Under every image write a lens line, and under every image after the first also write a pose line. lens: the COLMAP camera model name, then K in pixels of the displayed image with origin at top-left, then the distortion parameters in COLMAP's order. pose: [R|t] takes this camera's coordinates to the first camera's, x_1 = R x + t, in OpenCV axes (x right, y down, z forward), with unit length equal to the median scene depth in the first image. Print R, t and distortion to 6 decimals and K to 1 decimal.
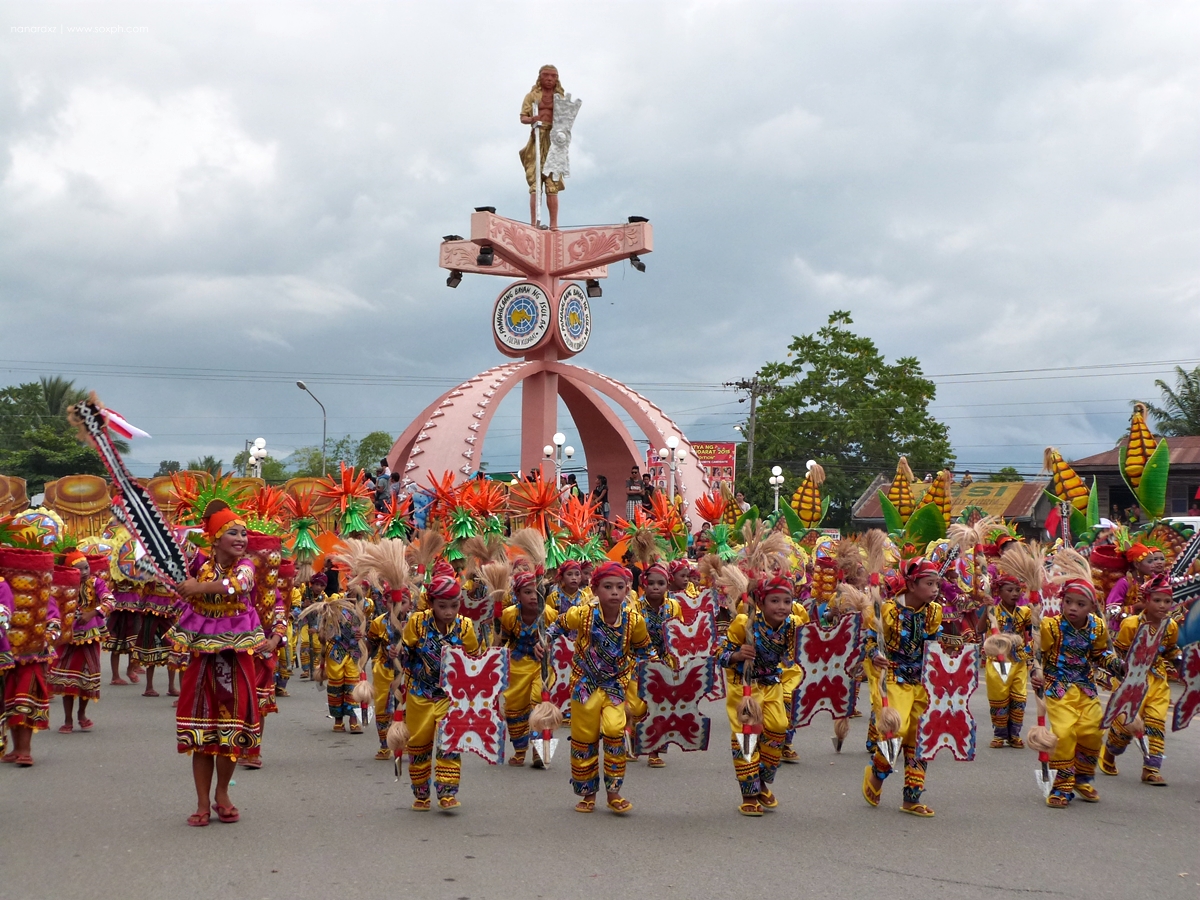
lens RADIAL K [[1794.4, 0, 609.2], [0, 1794.4, 456.2], [0, 0, 1]] dist [0.016665, 0.000000]
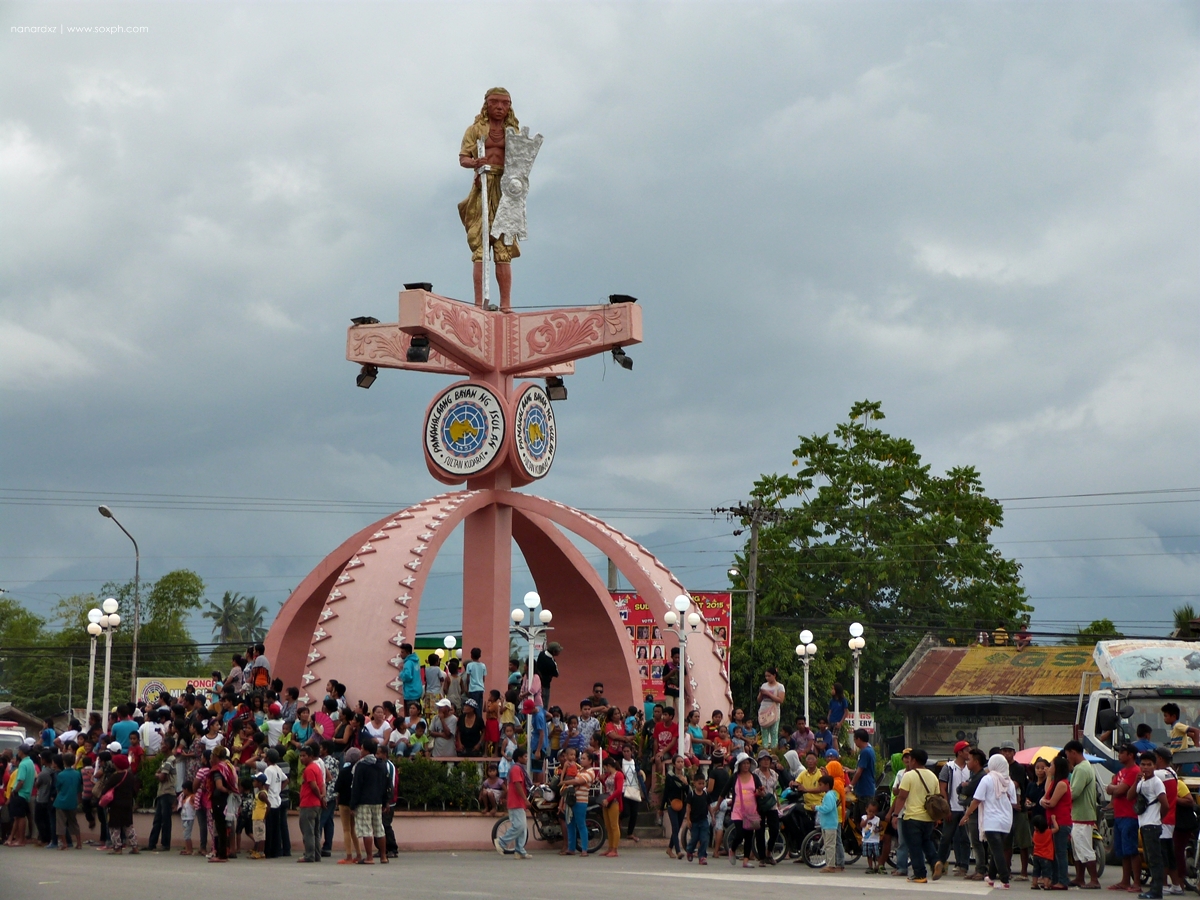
lens RADIAL K [[2791.3, 0, 599.0], [0, 2791.3, 449.7], [0, 0, 1]] dist [0.215684, 0.000000]
pose [[0.998710, -0.001346, 0.050751, -0.050794], [0.003881, 0.998748, -0.049880, -0.012092], [-0.050620, 0.050013, 0.997465, -0.140934]]
